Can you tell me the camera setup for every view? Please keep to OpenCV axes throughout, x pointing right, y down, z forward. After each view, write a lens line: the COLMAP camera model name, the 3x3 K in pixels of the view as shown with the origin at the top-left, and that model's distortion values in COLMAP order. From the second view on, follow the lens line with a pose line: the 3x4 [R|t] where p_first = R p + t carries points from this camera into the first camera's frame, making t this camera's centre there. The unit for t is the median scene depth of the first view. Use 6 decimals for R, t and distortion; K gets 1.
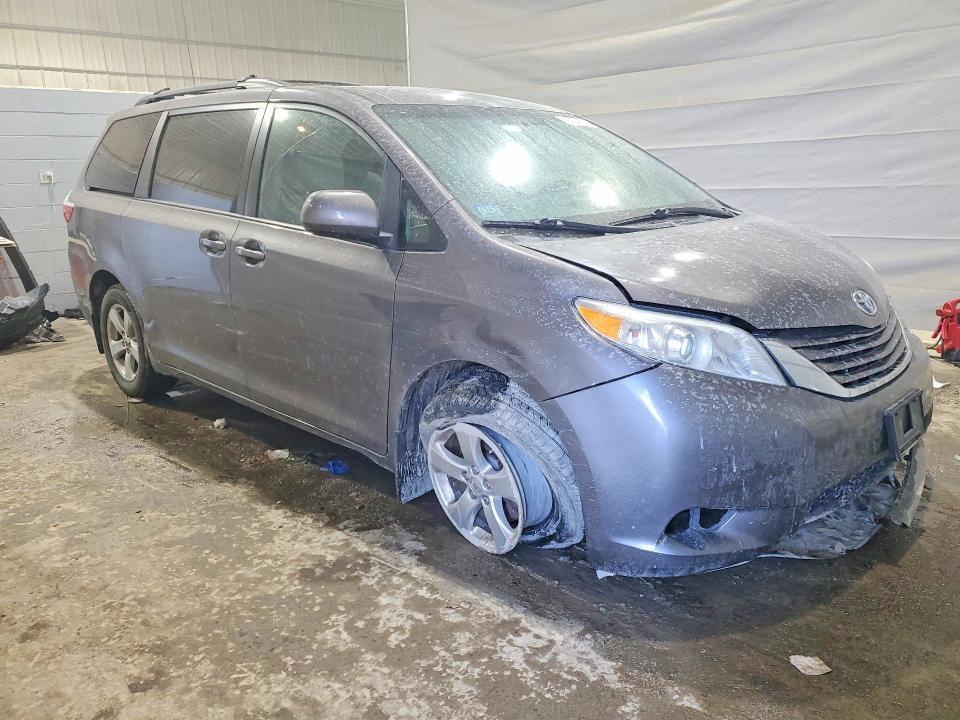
lens RADIAL K [[717.5, 0, 480.0], [0, 717.5, 360.0], [0, 0, 1]] dist [-0.003595, -0.002617]
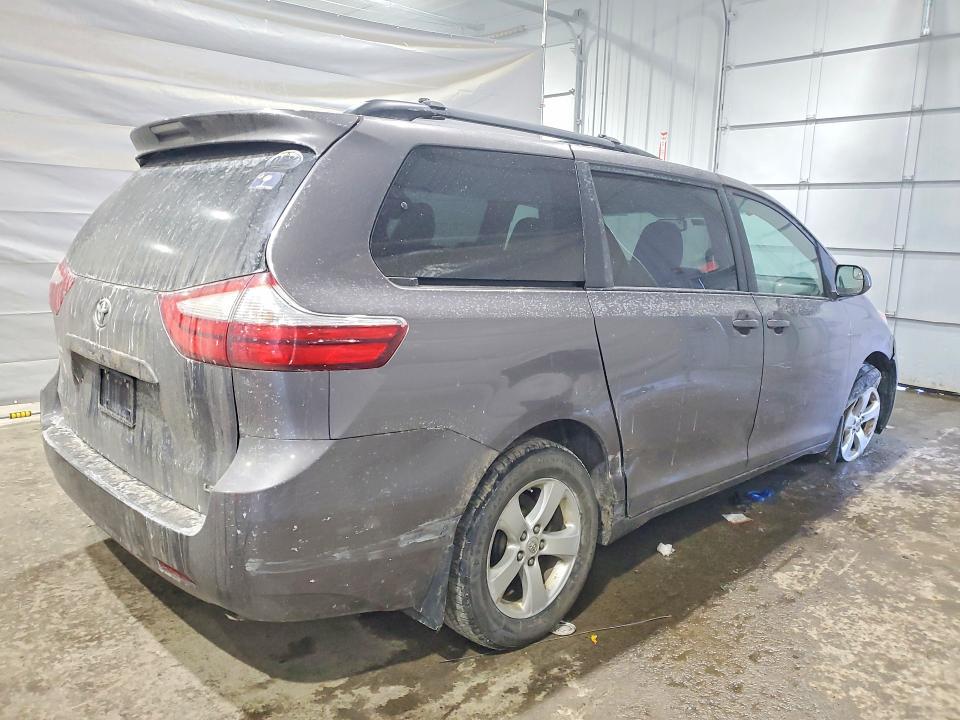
lens RADIAL K [[717.5, 0, 480.0], [0, 717.5, 360.0], [0, 0, 1]] dist [-0.003595, -0.002617]
pose [[0.092560, -0.157465, 0.983177, -1.722378], [0.256188, 0.957939, 0.129304, -0.415664], [-0.962185, 0.239910, 0.129007, 1.567109]]
